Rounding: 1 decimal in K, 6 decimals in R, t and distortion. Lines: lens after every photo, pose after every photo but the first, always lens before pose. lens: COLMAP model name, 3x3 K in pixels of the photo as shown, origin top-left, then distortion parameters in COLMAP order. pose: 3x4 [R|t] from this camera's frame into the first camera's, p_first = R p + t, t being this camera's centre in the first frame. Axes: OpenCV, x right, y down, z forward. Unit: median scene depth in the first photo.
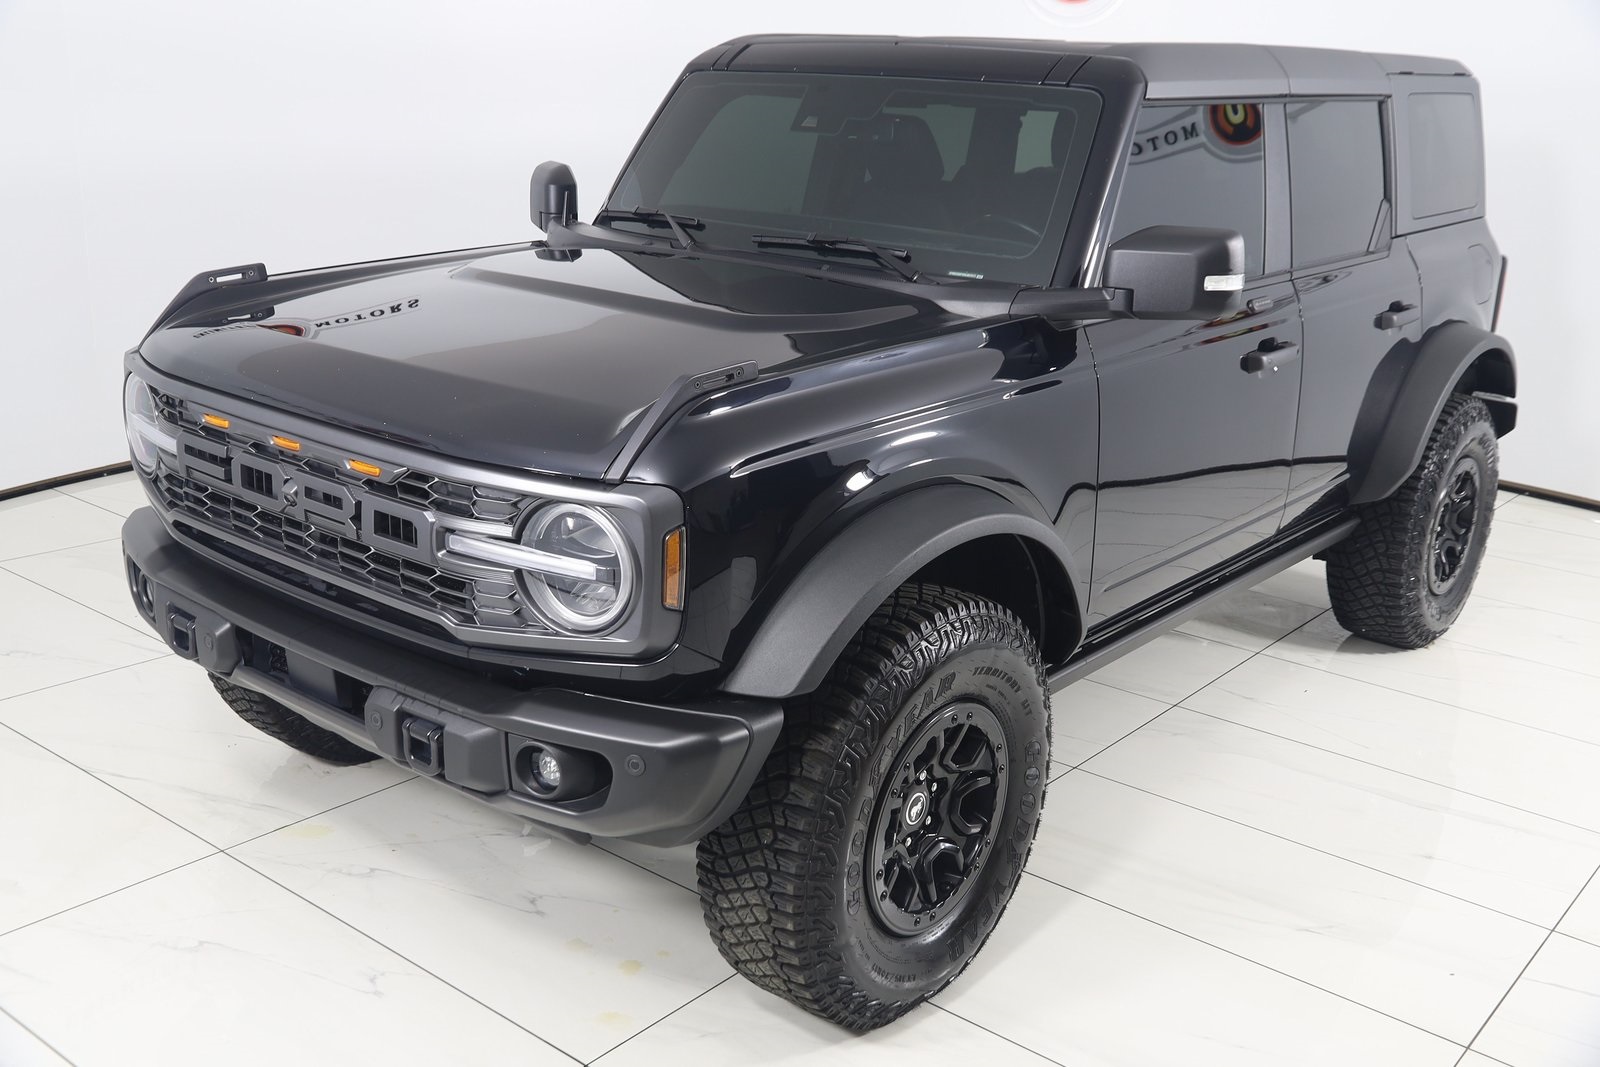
lens RADIAL K [[1586.7, 0, 792.0], [0, 1586.7, 533.0], [0, 0, 1]] dist [0.021582, 0.041796]
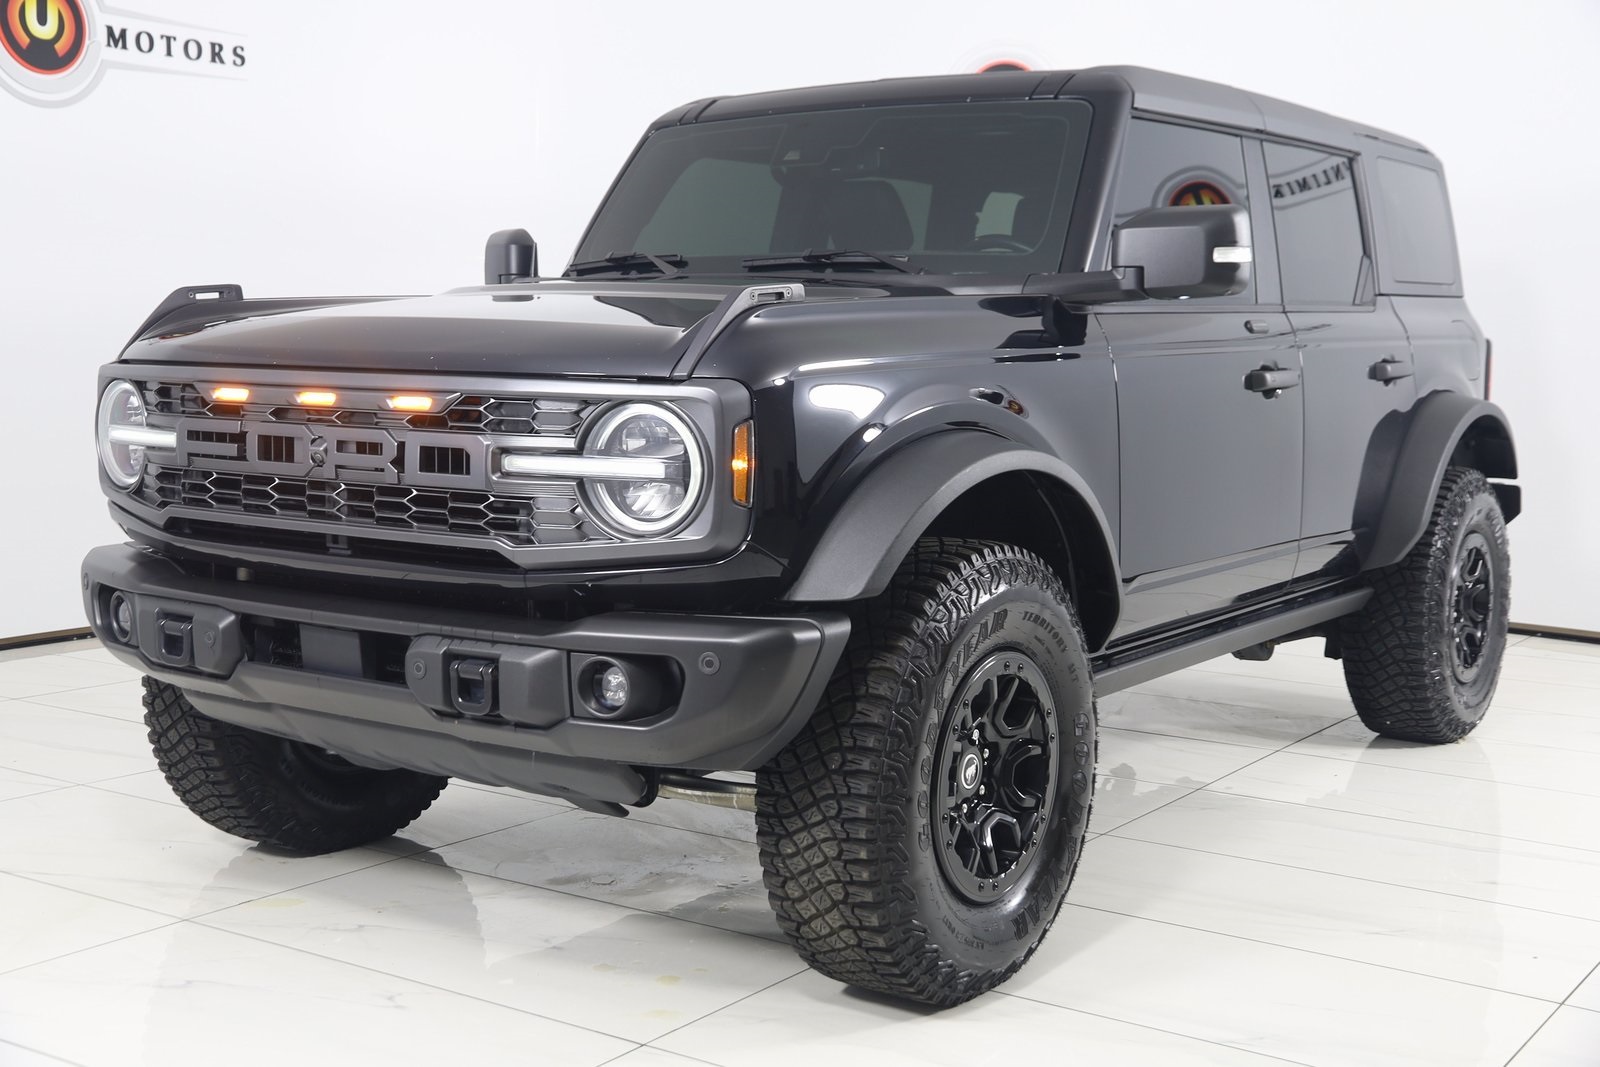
lens RADIAL K [[1946.3, 0, 794.9], [0, 1946.3, 531.3], [0, 0, 1]] dist [0.074645, 0.040457]
pose [[0.995948, -0.033815, 0.083326, -0.120059], [0.049069, 0.980856, -0.188450, 0.247003], [-0.075358, 0.191775, 0.978542, -0.169863]]
